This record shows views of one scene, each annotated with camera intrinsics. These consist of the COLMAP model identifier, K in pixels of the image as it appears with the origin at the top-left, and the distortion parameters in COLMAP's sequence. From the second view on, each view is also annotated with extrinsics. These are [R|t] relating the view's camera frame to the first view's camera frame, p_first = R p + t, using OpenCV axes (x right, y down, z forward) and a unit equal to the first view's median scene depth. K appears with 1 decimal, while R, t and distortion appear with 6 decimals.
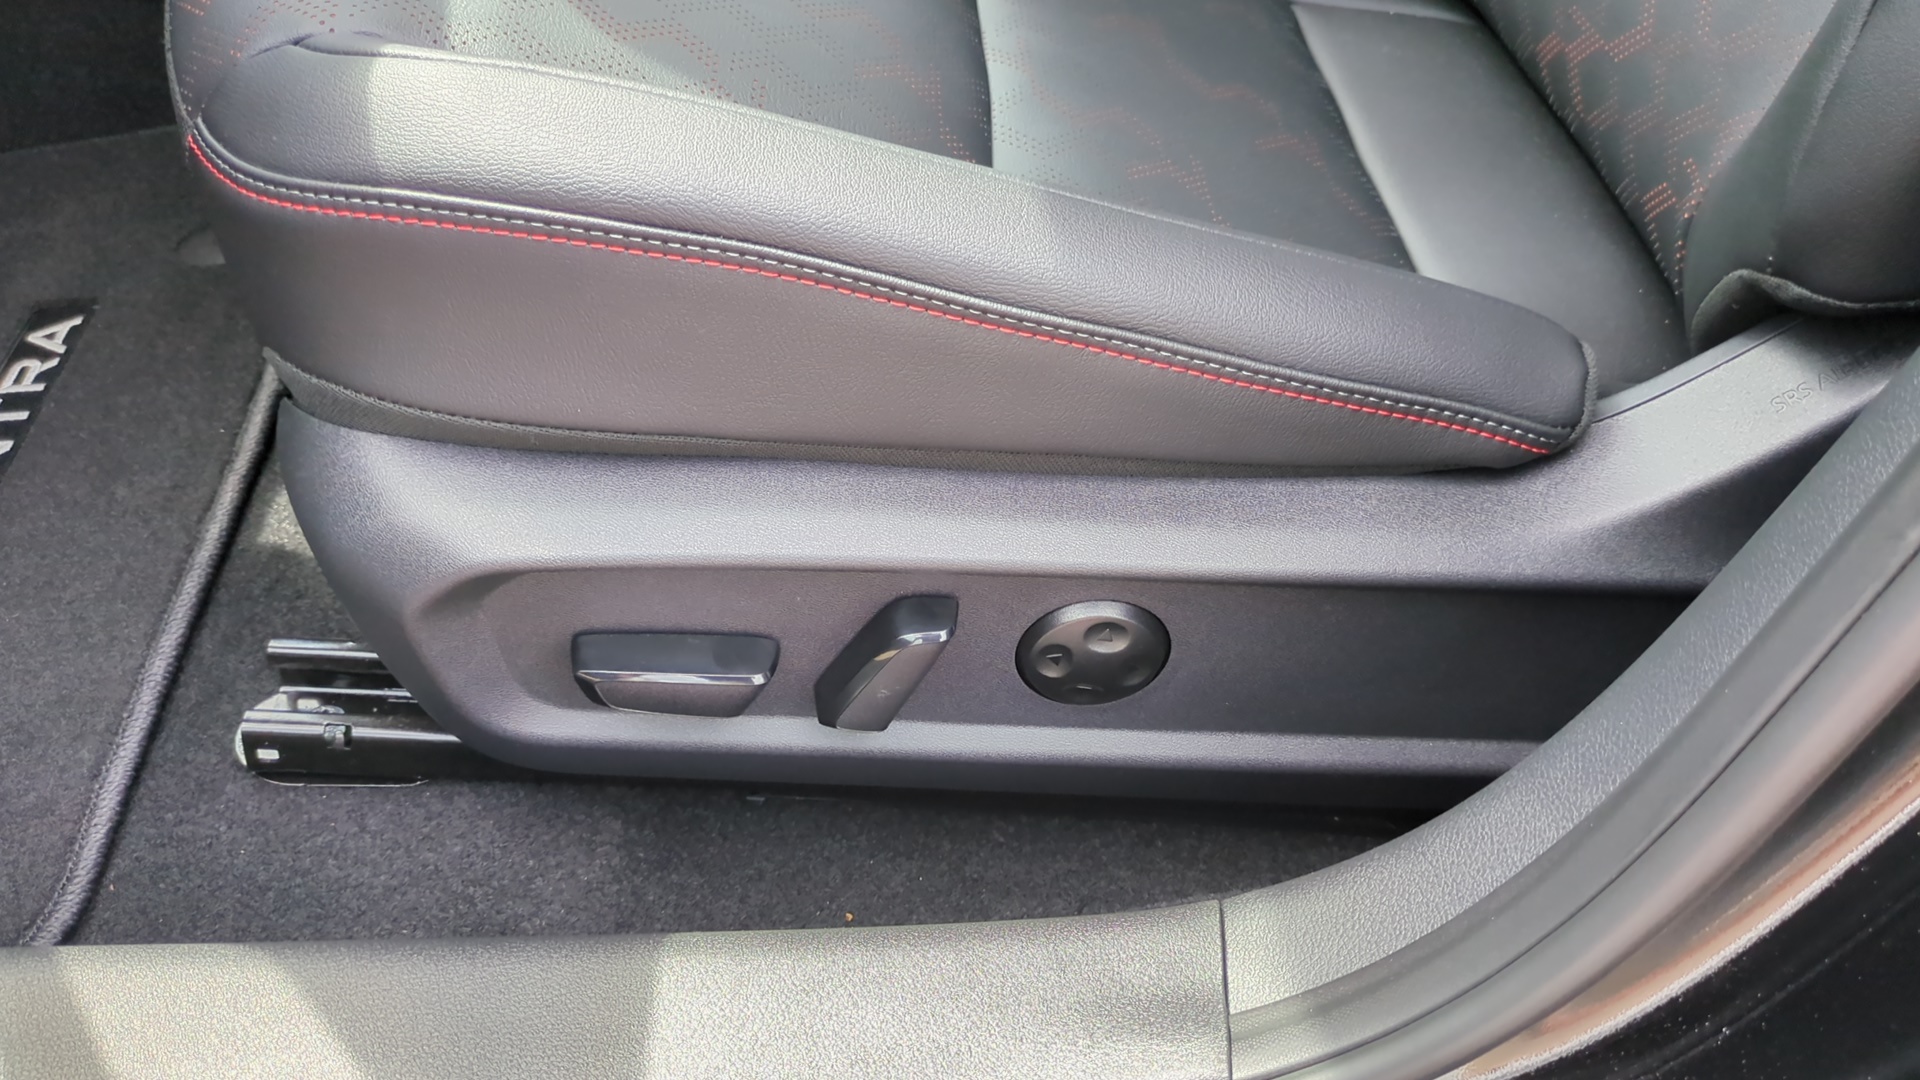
lens RADIAL K [[1582.5, 0, 959.7], [0, 1582.5, 542.1], [0, 0, 1]] dist [0.058111, 0.004420]
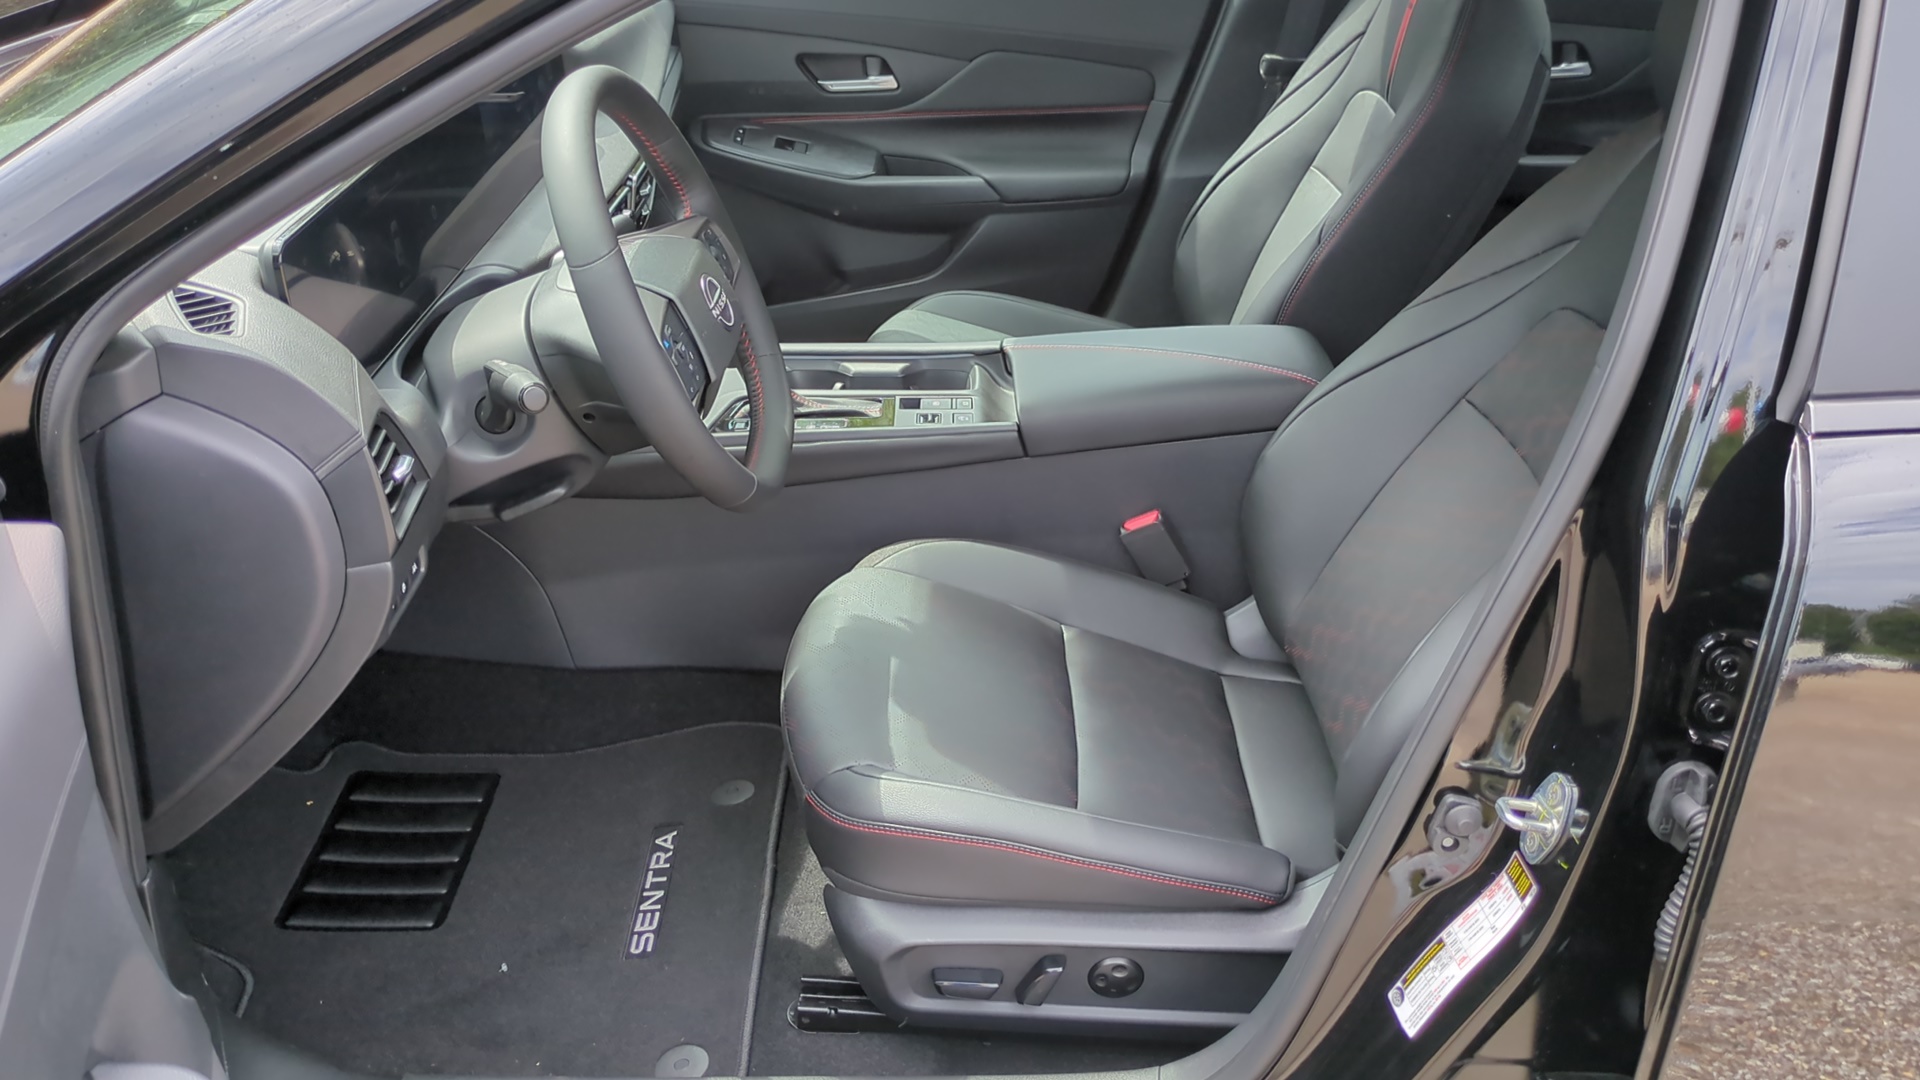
lens RADIAL K [[1582.5, 0, 971.2], [0, 1582.5, 540.5], [0, 0, 1]] dist [0.058111, 0.004420]
pose [[0.997436, -0.018253, -0.069204, 0.038768], [0.001445, 0.971870, -0.235515, -0.017637], [0.071556, 0.234811, 0.969404, -1.893590]]
